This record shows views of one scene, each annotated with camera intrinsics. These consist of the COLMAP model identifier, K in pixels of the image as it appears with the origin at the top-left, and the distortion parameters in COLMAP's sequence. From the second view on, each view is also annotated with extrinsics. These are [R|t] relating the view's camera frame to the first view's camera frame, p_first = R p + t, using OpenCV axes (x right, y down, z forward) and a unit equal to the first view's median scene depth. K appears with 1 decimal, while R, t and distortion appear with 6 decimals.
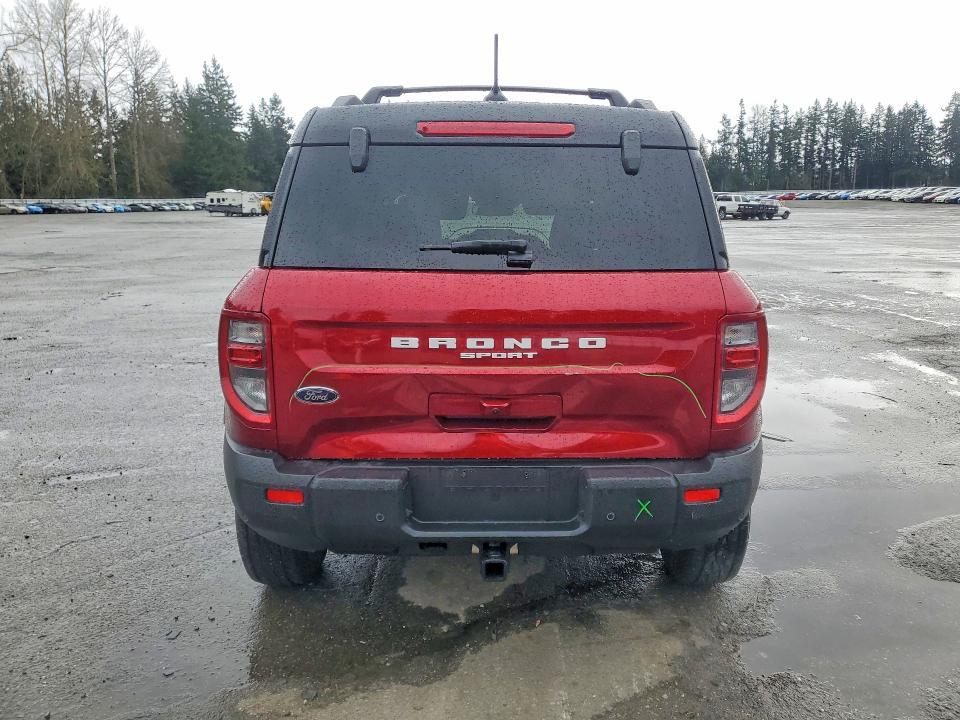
lens RADIAL K [[785.0, 0, 502.6], [0, 785.0, 359.9], [0, 0, 1]] dist [0.001775, 0.000862]
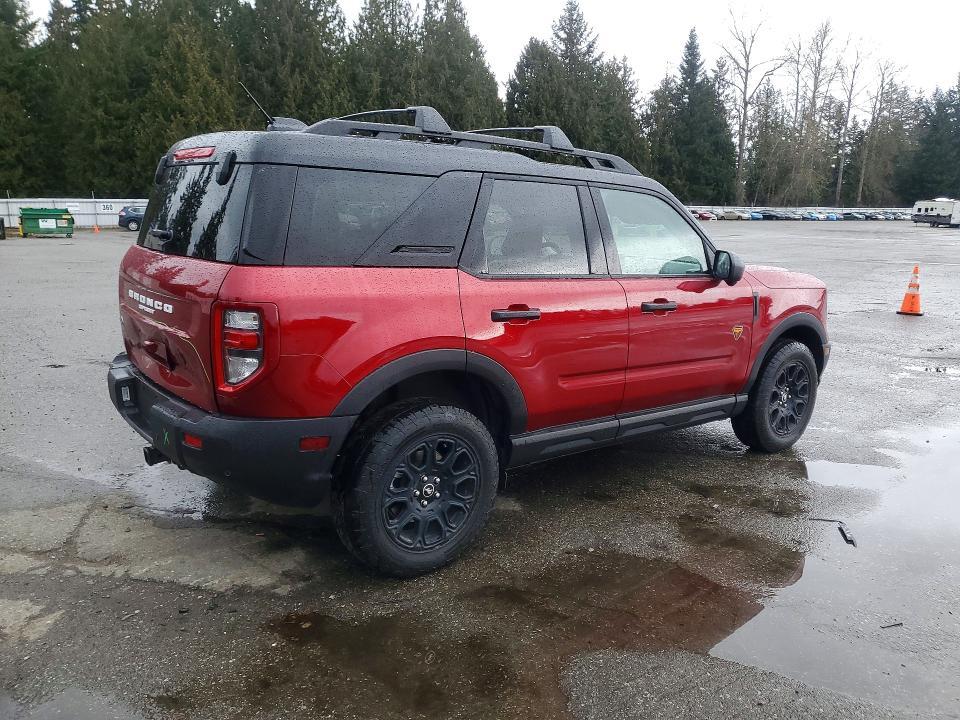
lens RADIAL K [[785.0, 0, 502.6], [0, 785.0, 359.9], [0, 0, 1]] dist [0.001775, 0.000862]
pose [[0.596579, 0.160584, -0.786324, 0.095881], [-0.169324, 0.982907, 0.072266, -0.008073], [0.784489, 0.090031, 0.613573, 0.038462]]
